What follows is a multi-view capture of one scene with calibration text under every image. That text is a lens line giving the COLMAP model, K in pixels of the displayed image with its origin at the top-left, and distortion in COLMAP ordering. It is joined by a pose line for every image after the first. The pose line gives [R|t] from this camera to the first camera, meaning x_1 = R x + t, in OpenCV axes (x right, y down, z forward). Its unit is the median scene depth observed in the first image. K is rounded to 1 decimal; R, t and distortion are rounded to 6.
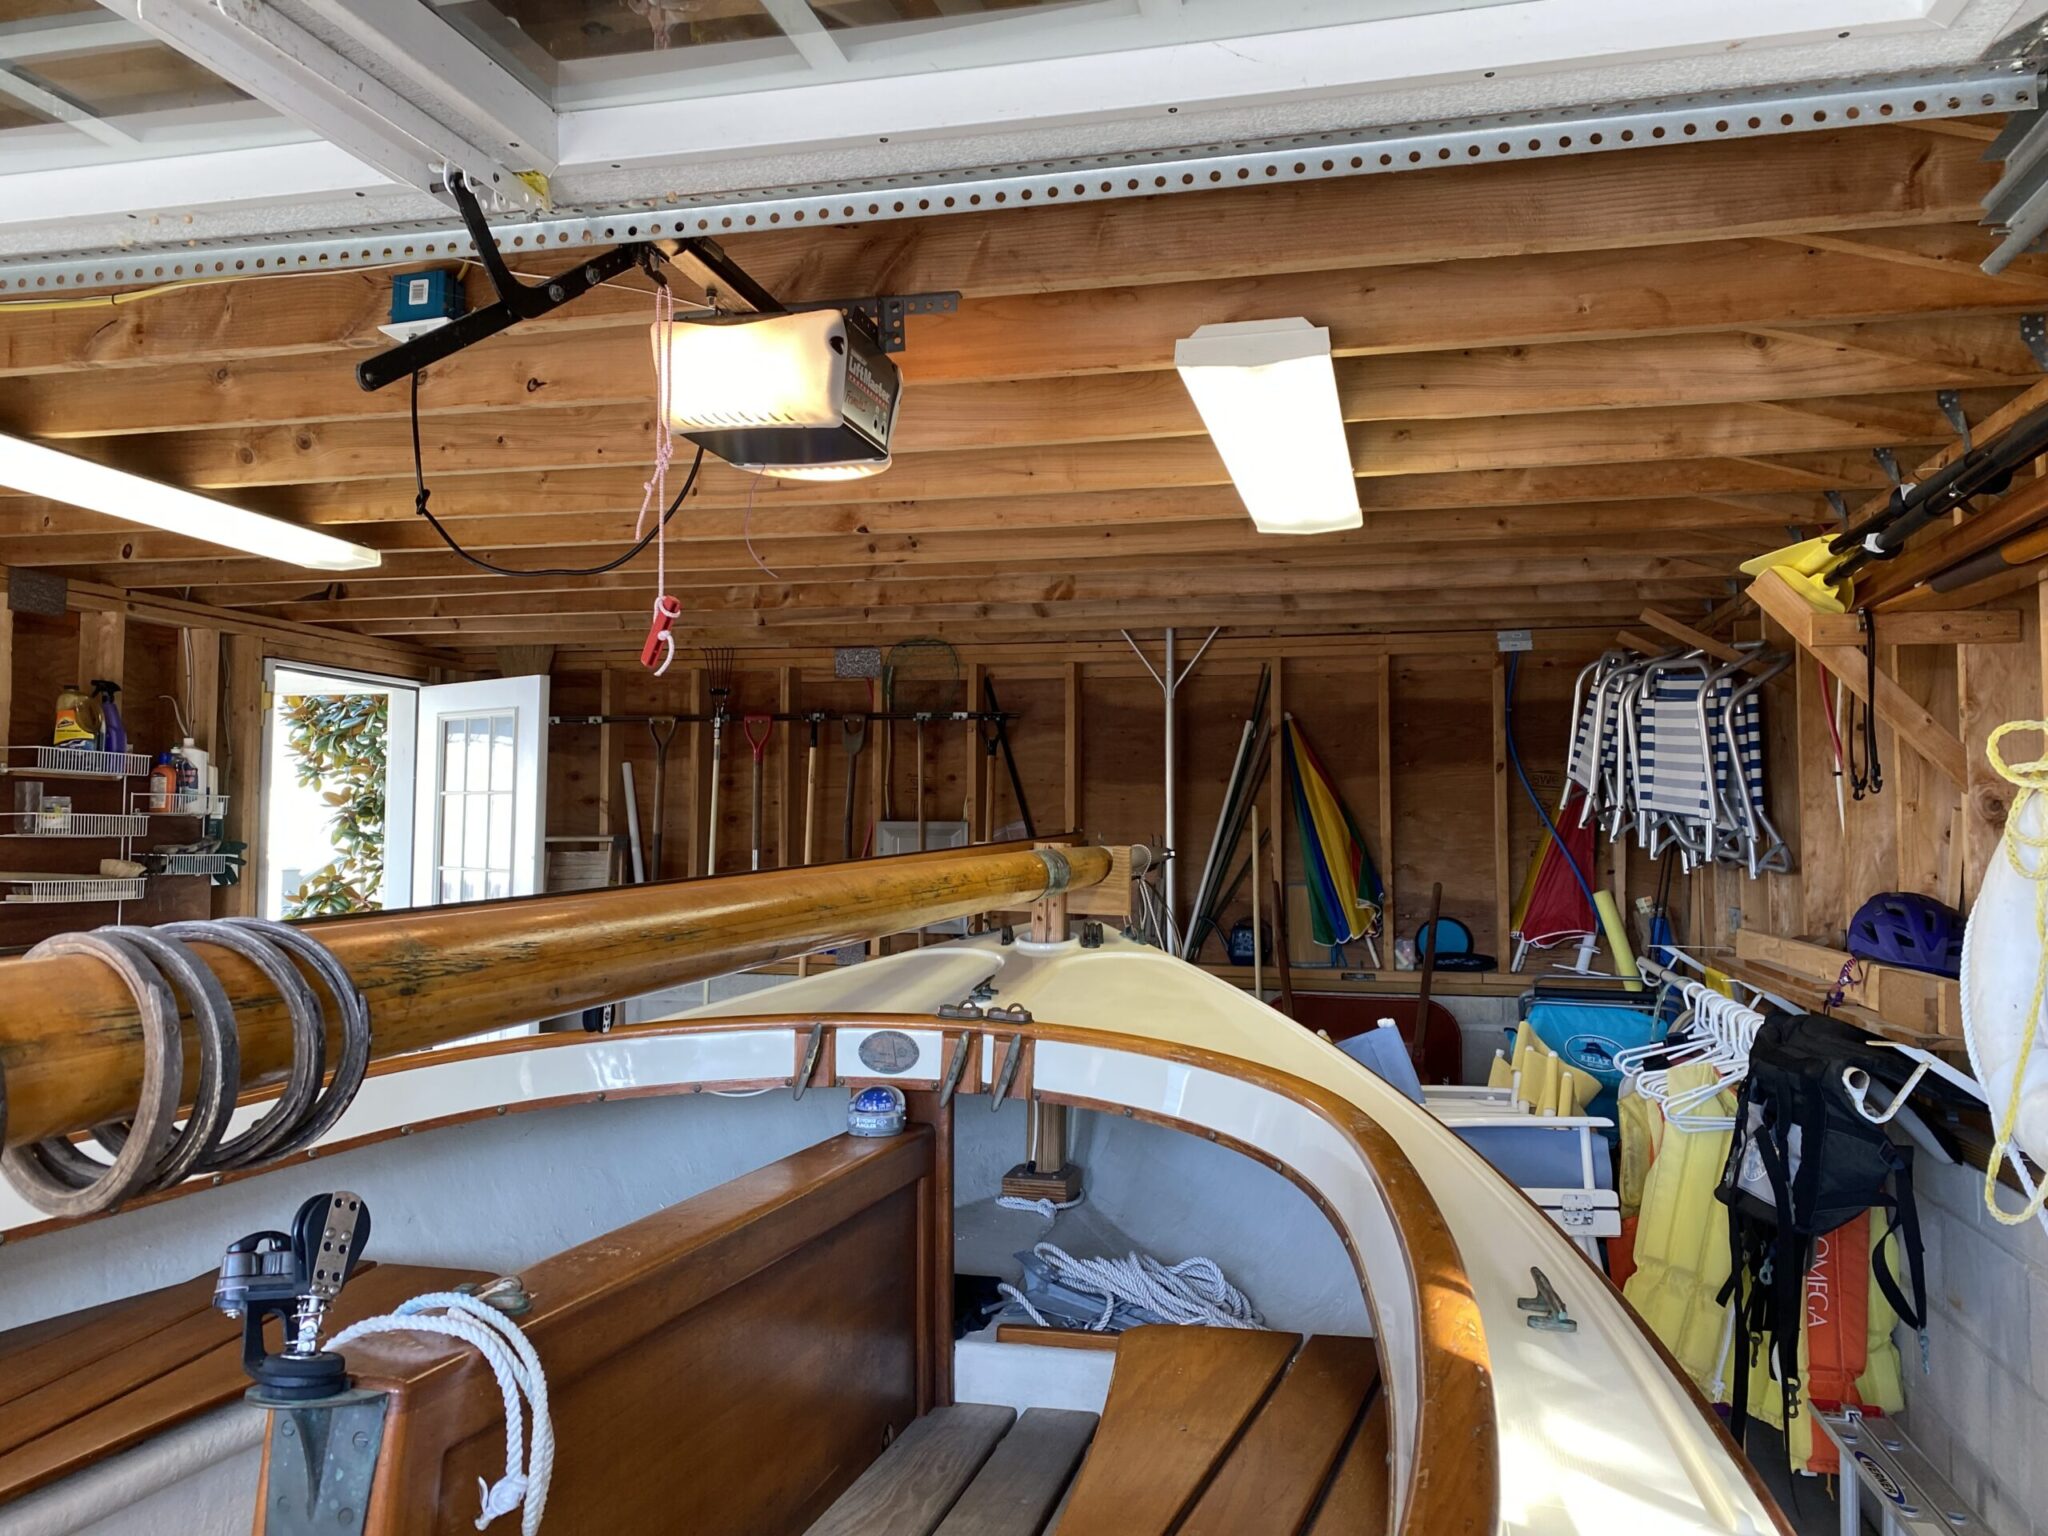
lens RADIAL K [[1534.0, 0, 1024.0], [0, 1534.0, 768.0], [0, 0, 1]] dist [0.118885, -0.185639]
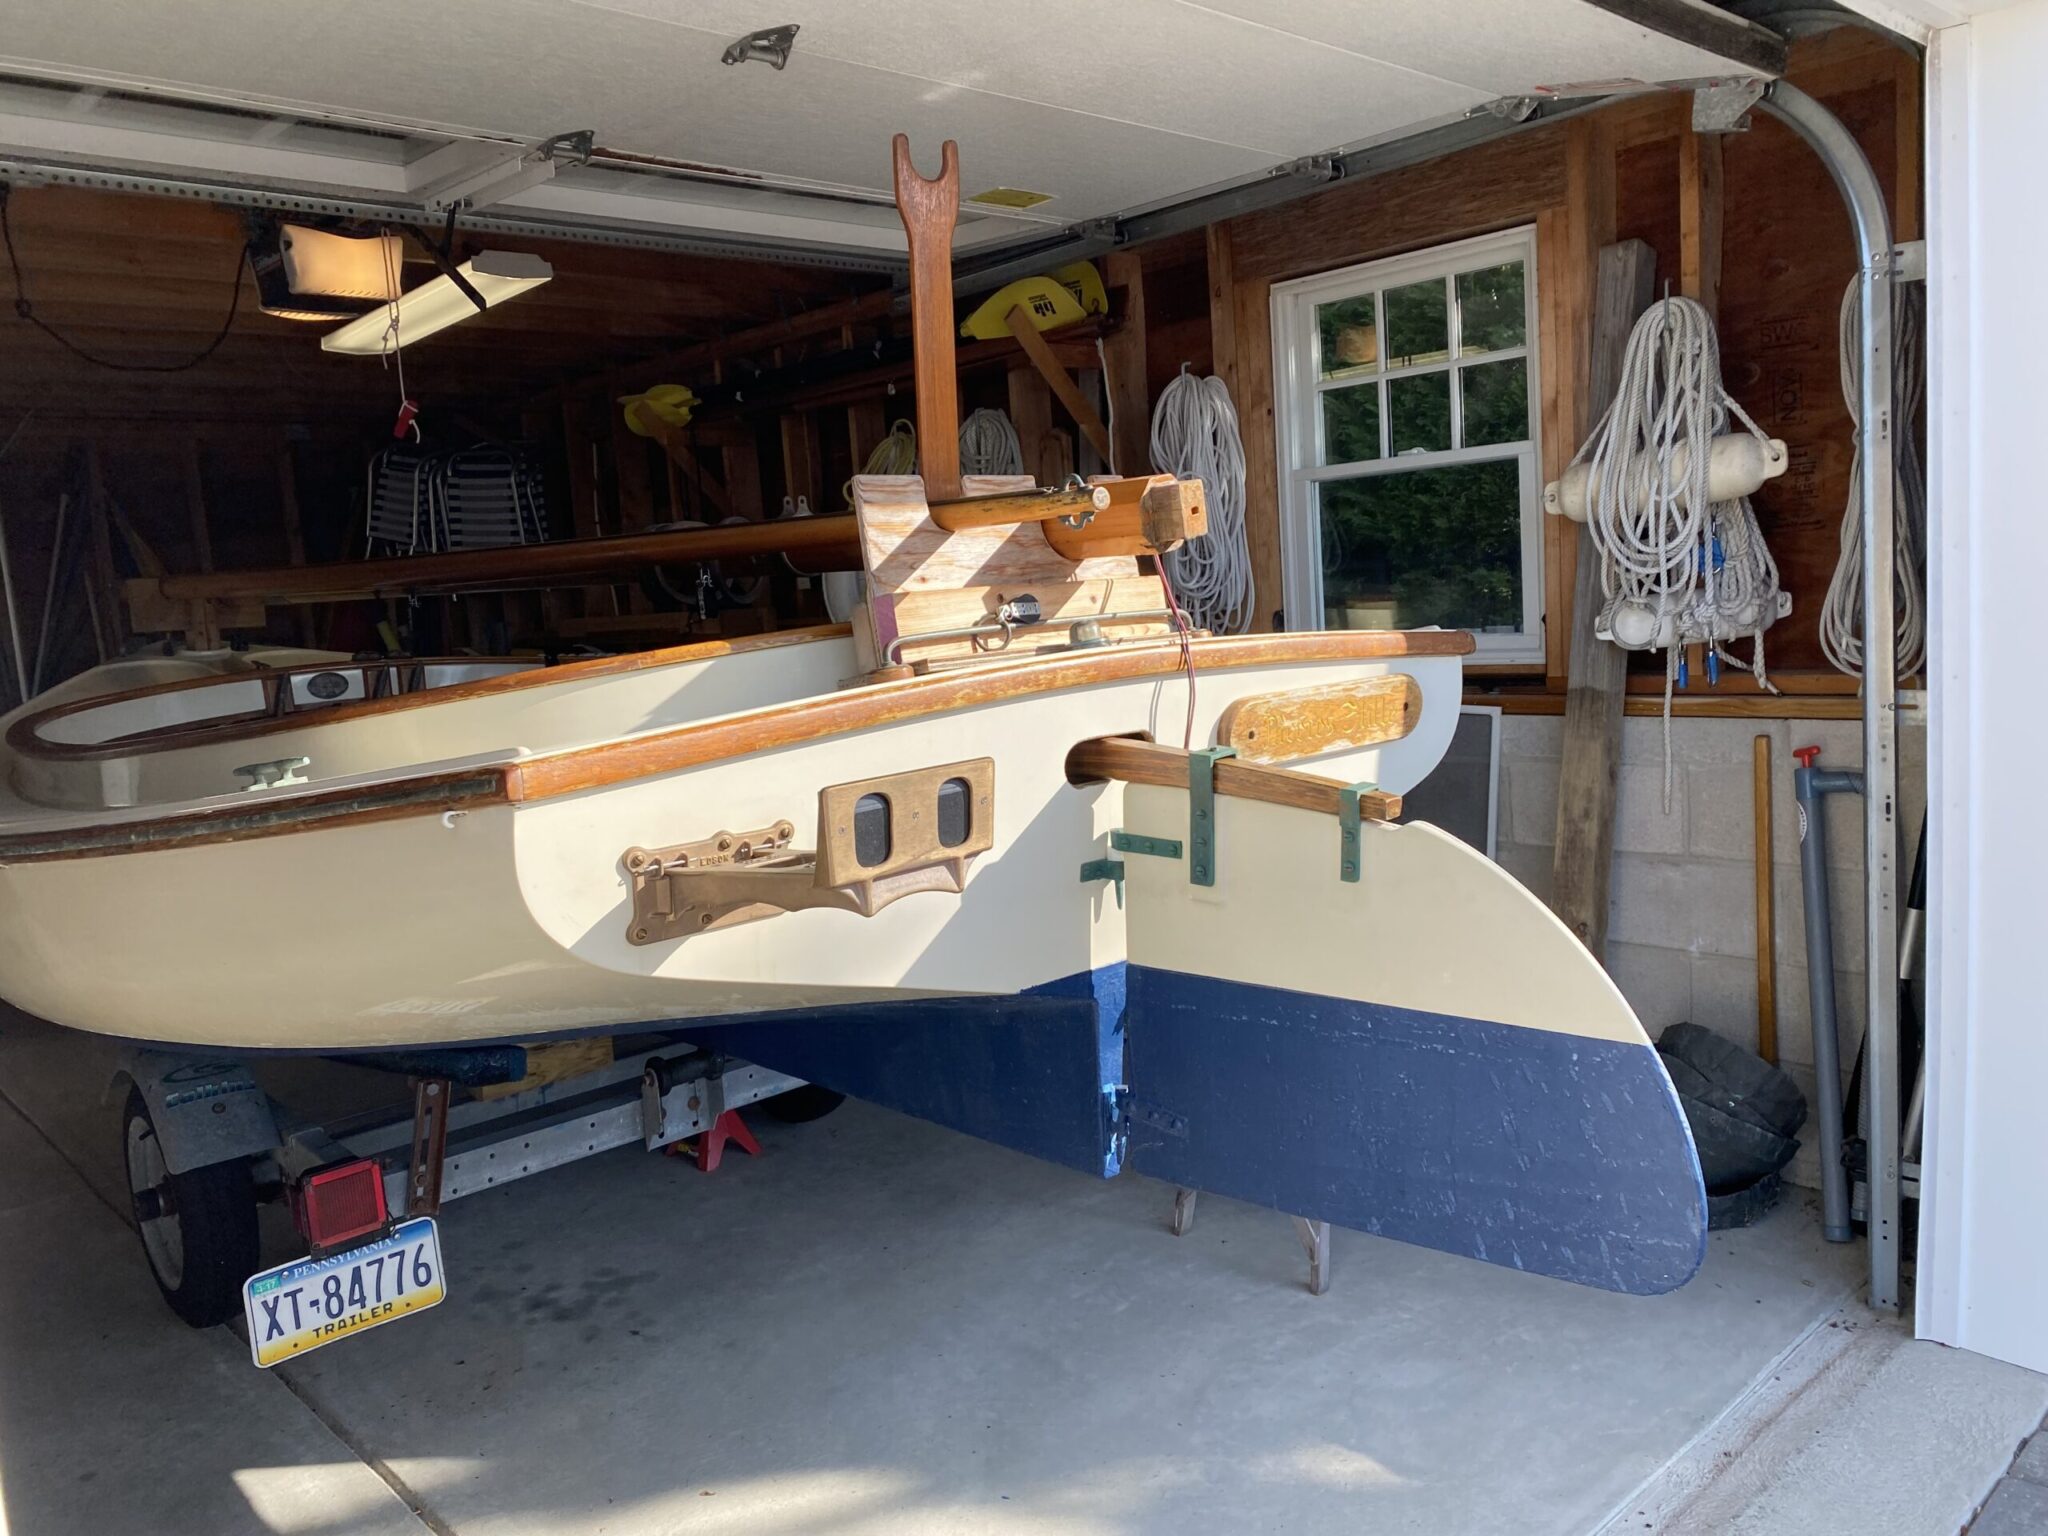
lens RADIAL K [[1569.6, 0, 1024.0], [0, 1569.6, 768.0], [0, 0, 1]] dist [0.024780, -0.005921]
pose [[0.538329, -0.143858, 0.830365, -0.686042], [0.039611, 0.988553, 0.145583, 0.037580], [-0.841803, -0.045480, 0.537865, -0.317829]]
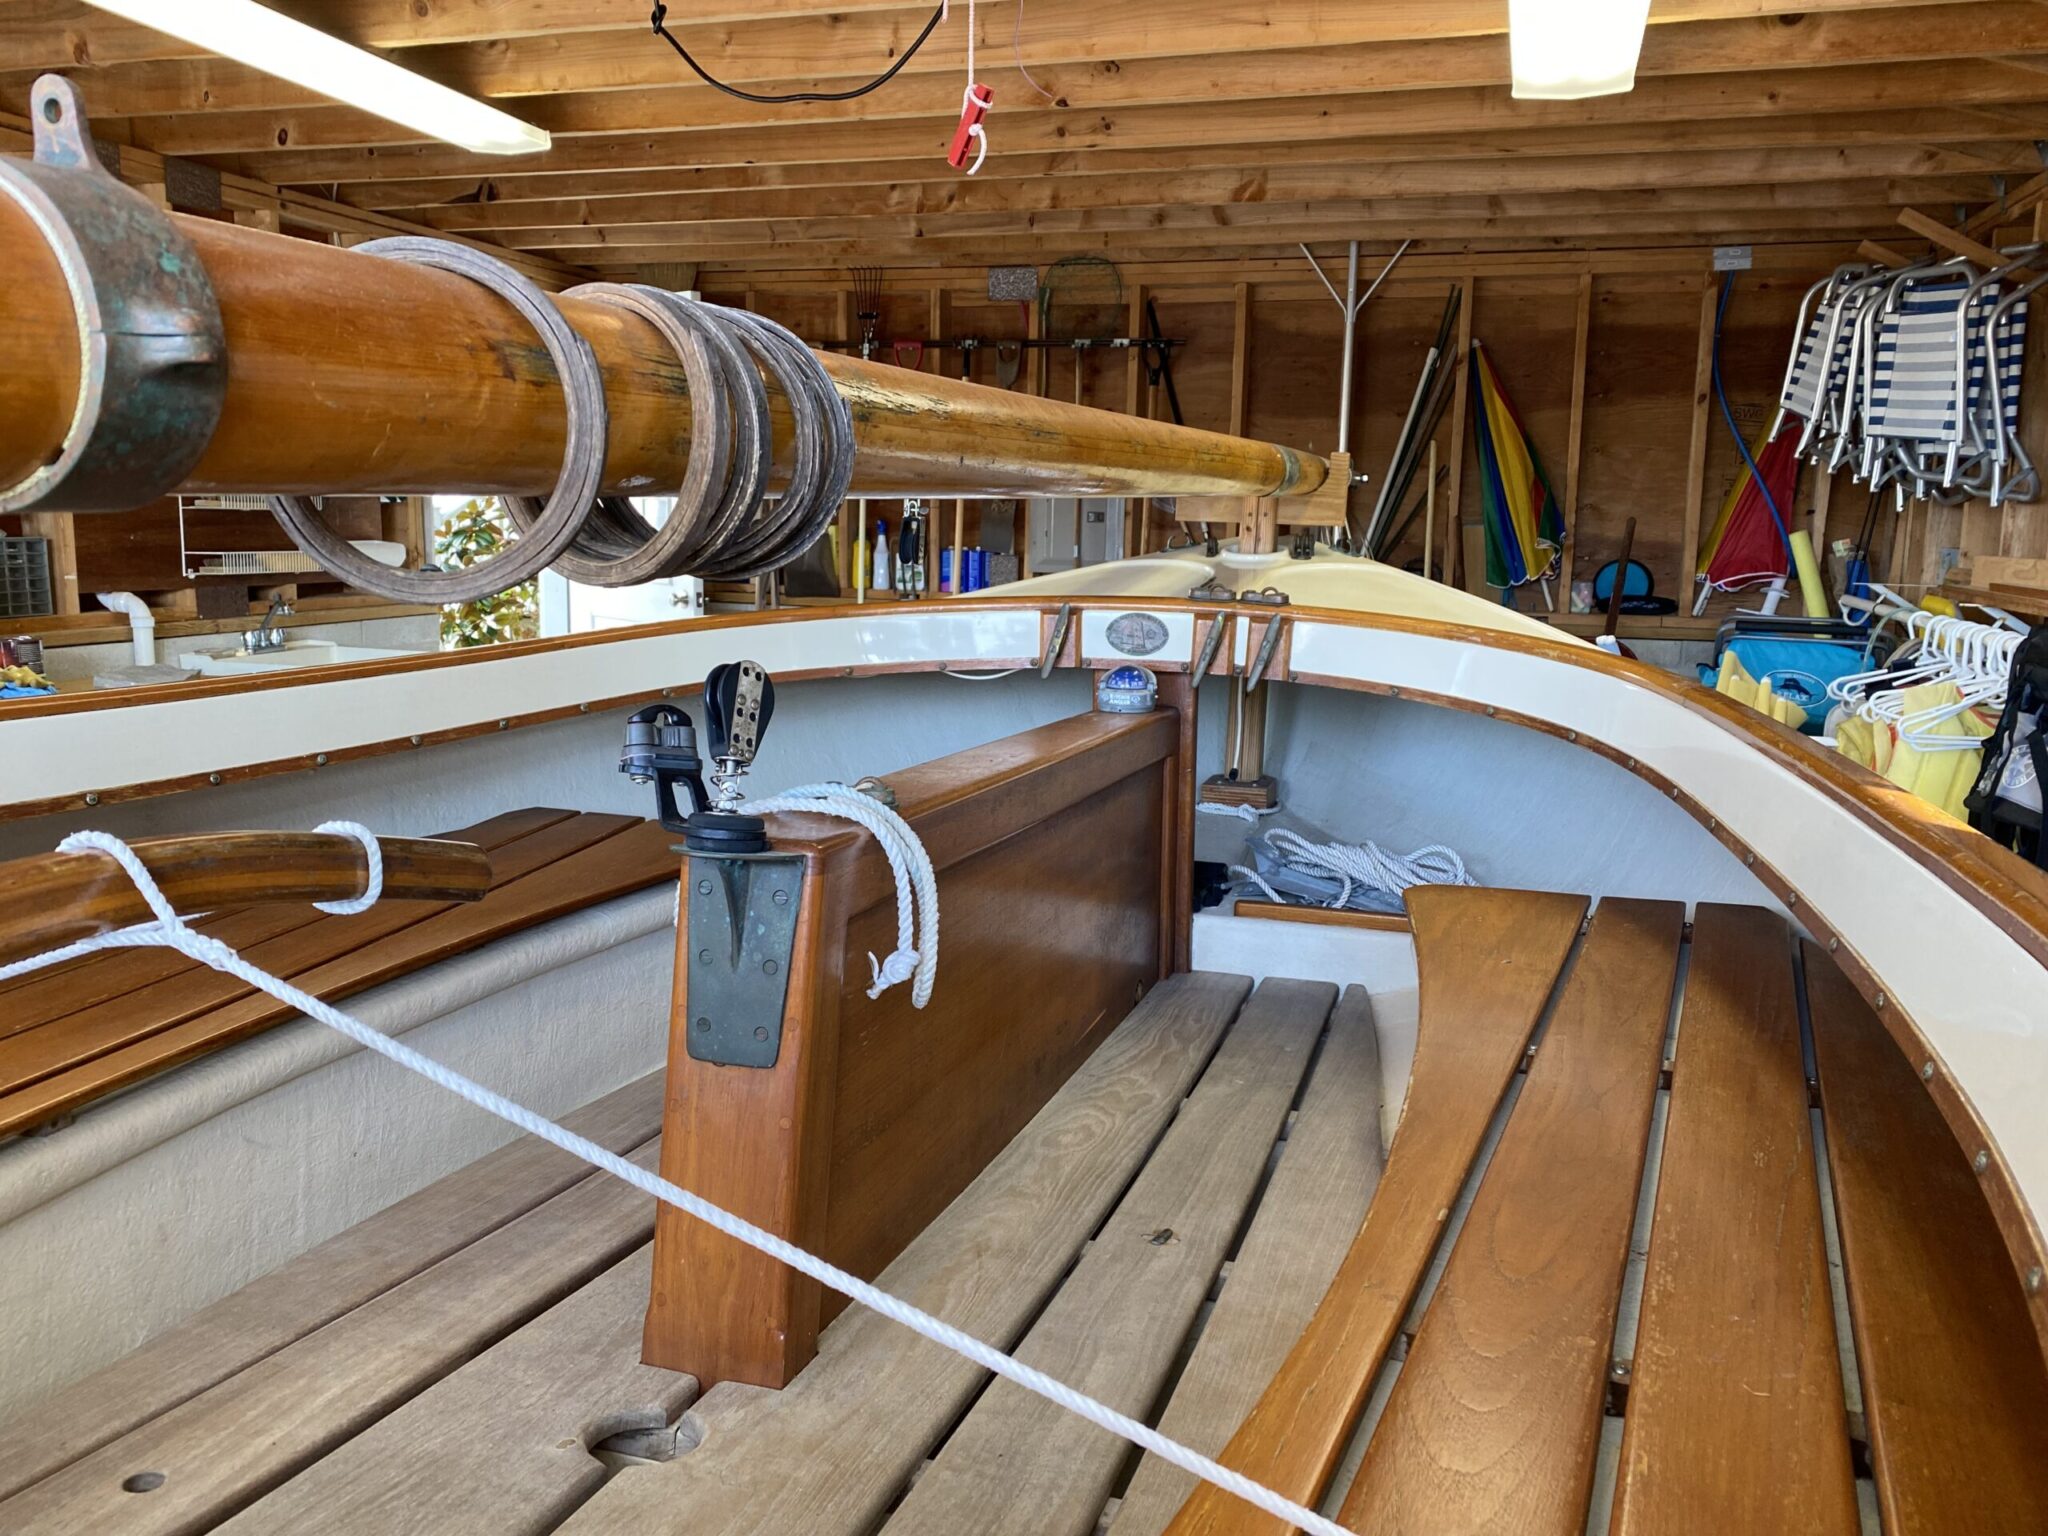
lens RADIAL K [[1529.5, 0, 1024.0], [0, 1529.5, 768.0], [0, 0, 1]] dist [0.088033, -0.110145]
pose [[0.998326, 0.025611, -0.051862, -0.068230], [-0.014473, 0.978711, 0.204731, 0.044265], [0.056002, -0.203637, 0.977443, 0.016041]]
